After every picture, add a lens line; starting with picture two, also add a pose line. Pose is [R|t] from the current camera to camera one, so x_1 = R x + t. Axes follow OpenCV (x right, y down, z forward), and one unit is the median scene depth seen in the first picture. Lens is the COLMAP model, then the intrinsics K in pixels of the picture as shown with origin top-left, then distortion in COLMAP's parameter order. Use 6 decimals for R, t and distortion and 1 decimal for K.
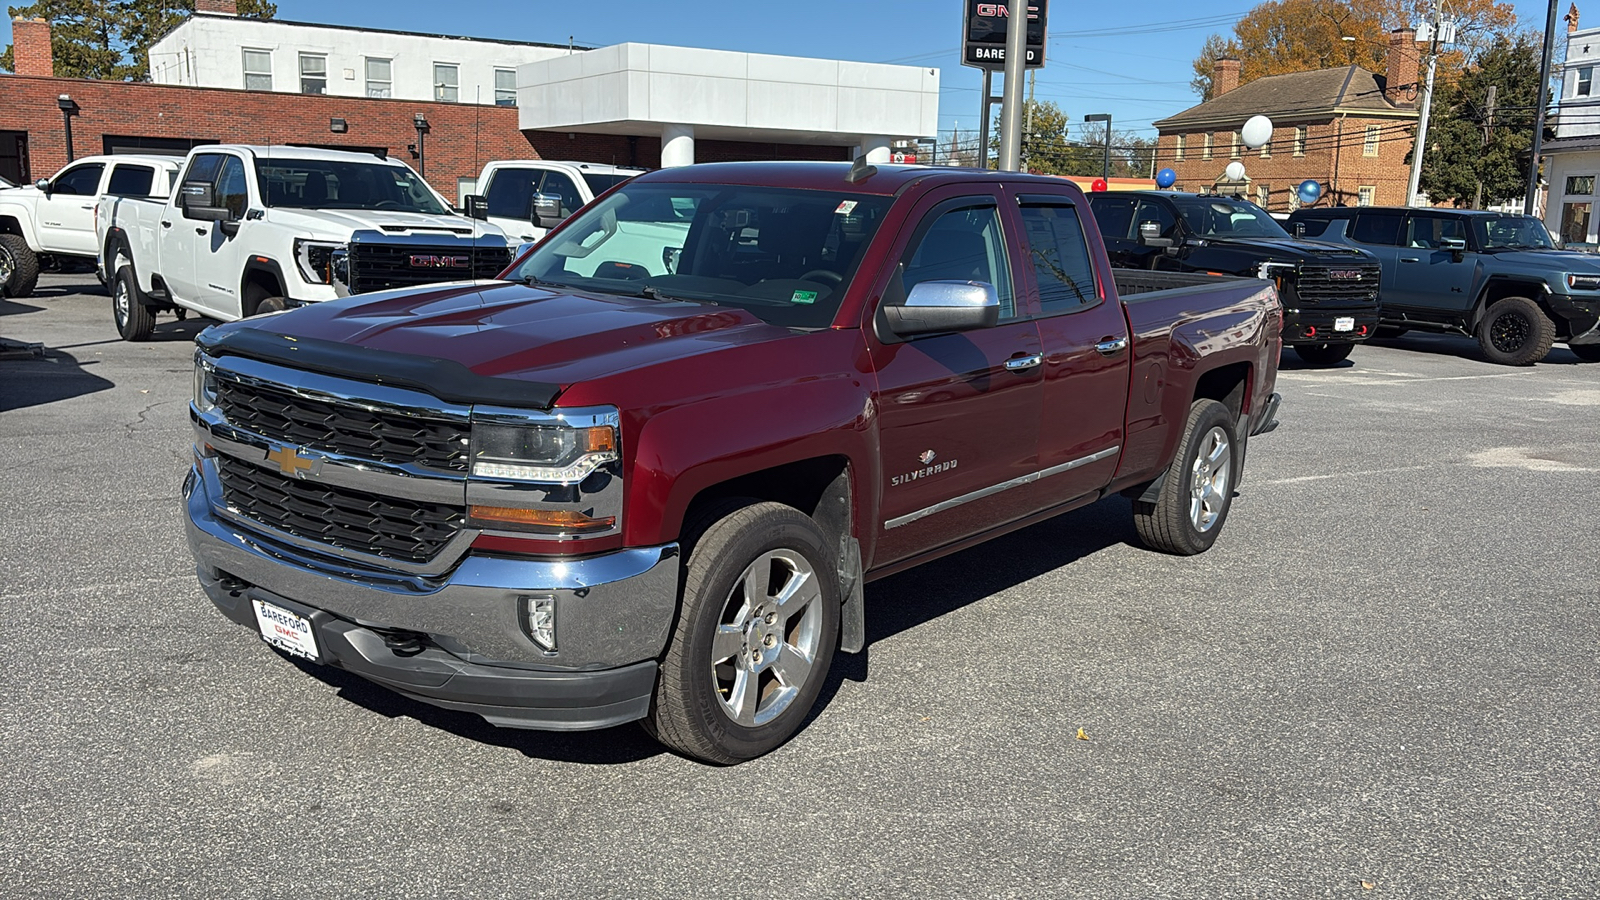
lens RADIAL K [[1371.5, 0, 806.5], [0, 1371.5, 442.6], [0, 0, 1]] dist [0.044060, -0.041839]
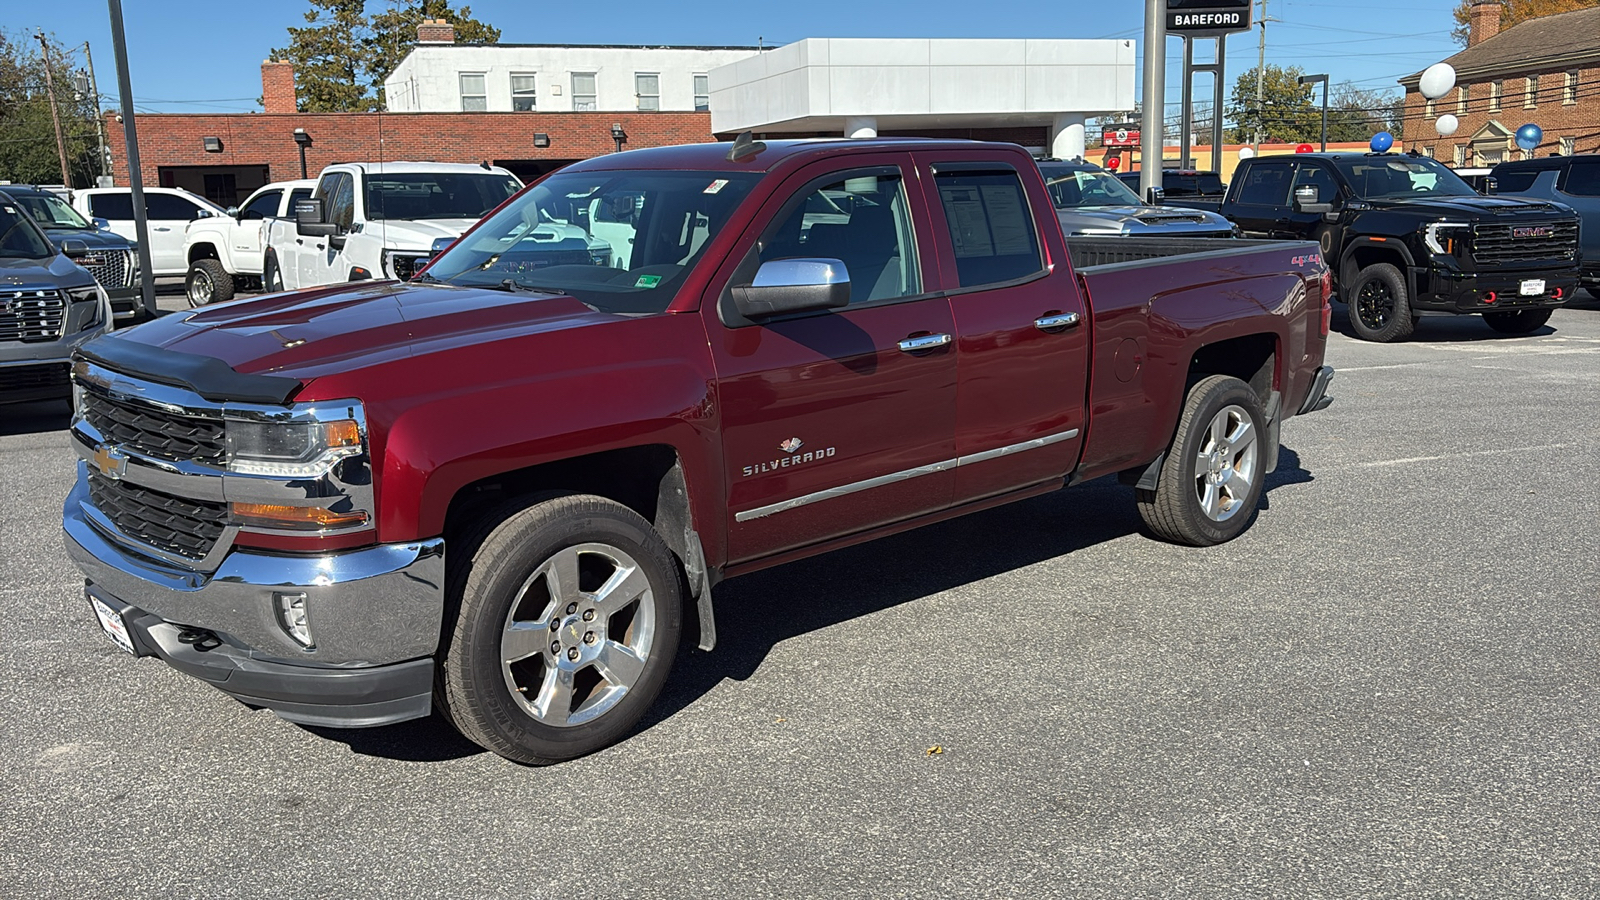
lens RADIAL K [[1371.5, 0, 765.3], [0, 1371.5, 444.4], [0, 0, 1]] dist [0.044060, -0.041839]
pose [[0.980583, -0.020631, -0.195015, 0.127521], [0.021809, 0.999755, 0.003894, 0.002951], [0.194887, -0.008072, 0.980793, 0.032860]]
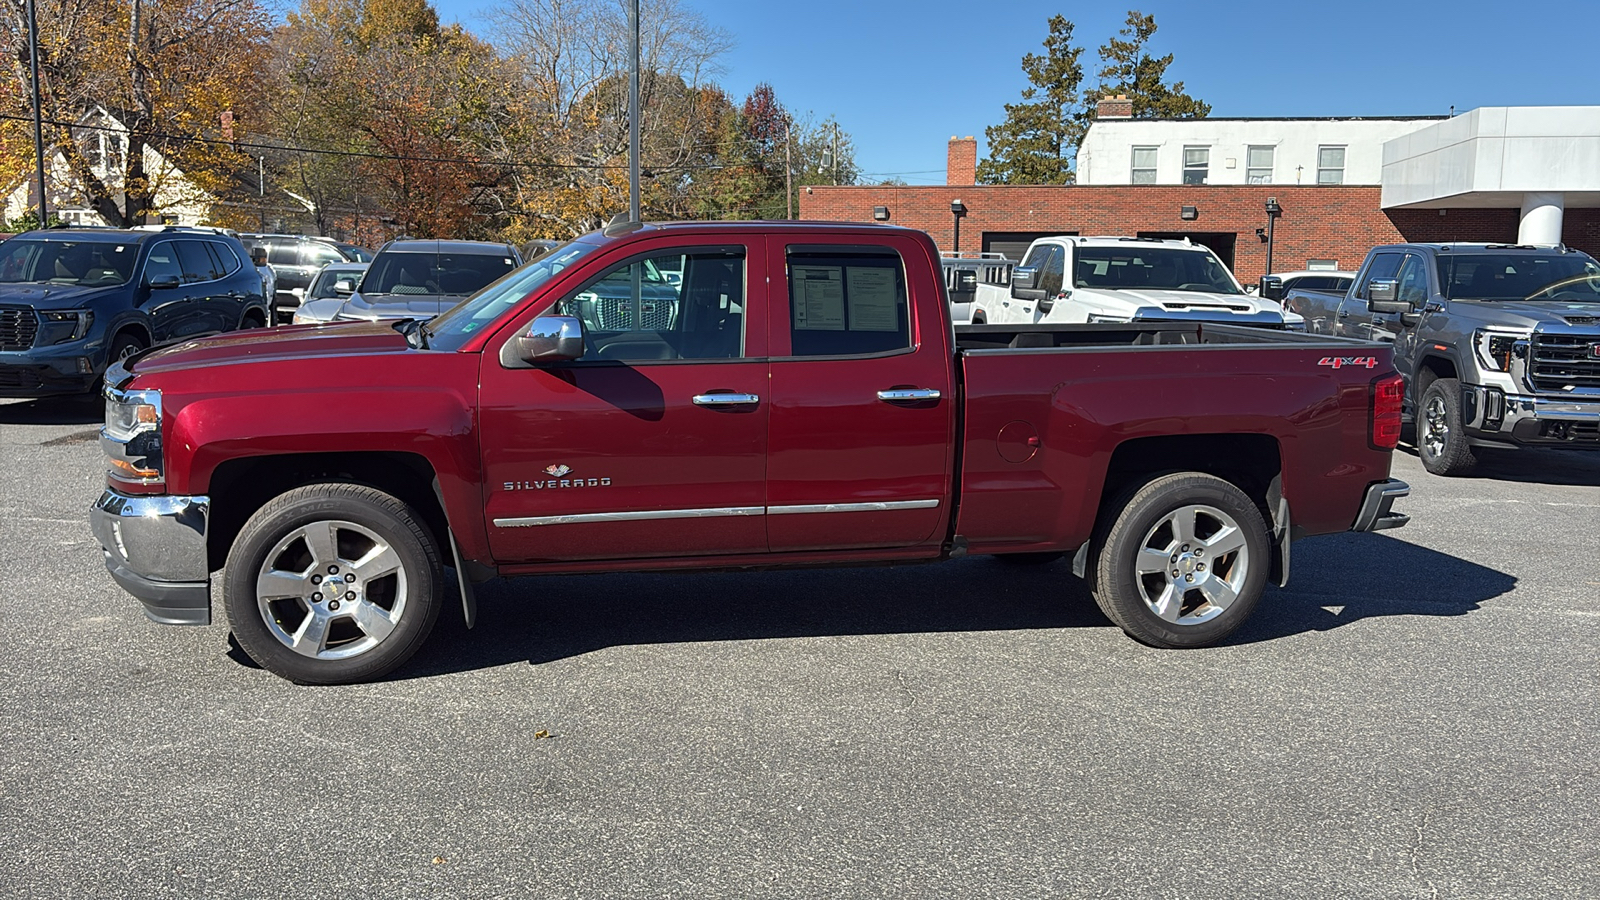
lens RADIAL K [[1371.5, 0, 789.9], [0, 1371.5, 445.9], [0, 0, 1]] dist [0.044060, -0.041839]
pose [[0.775661, 0.062793, -0.628018, 0.474978], [-0.100715, 0.994602, -0.024947, -0.000502], [0.623062, 0.082601, 0.777799, 0.115512]]
